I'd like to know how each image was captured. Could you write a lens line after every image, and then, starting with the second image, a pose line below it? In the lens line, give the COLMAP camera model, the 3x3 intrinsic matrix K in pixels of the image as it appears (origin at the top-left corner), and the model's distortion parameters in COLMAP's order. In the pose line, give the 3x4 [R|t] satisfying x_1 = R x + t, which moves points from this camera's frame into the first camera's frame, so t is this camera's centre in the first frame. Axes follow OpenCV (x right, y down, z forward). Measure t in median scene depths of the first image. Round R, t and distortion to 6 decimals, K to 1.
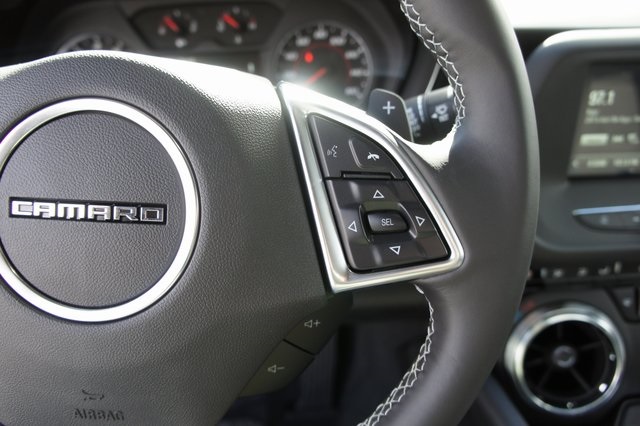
lens RADIAL K [[523.0, 0, 304.7], [0, 523.0, 215.3], [0, 0, 1]] dist [-0.163824, 0.110159]
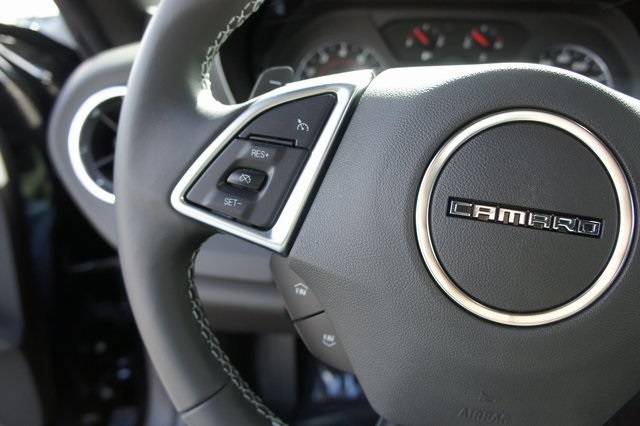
lens RADIAL K [[523.0, 0, 318.2], [0, 523.0, 215.8], [0, 0, 1]] dist [-0.163824, 0.110159]
pose [[0.983423, 0.098765, -0.152071, -0.633534], [-0.102410, 0.994609, -0.016306, 0.043677], [0.149641, 0.031609, 0.988235, -0.077520]]
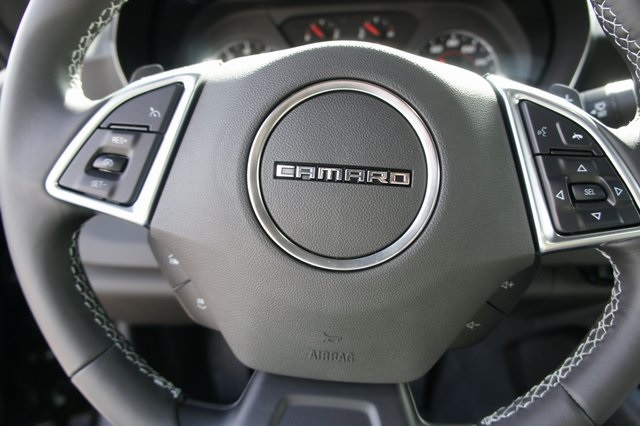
lens RADIAL K [[523.0, 0, 316.6], [0, 523.0, 216.2], [0, 0, 1]] dist [-0.163824, 0.110159]
pose [[0.994824, 0.021600, -0.099287, -0.338412], [-0.024505, 0.999304, -0.028127, 0.113955], [0.098610, 0.030414, 0.994661, -0.185418]]
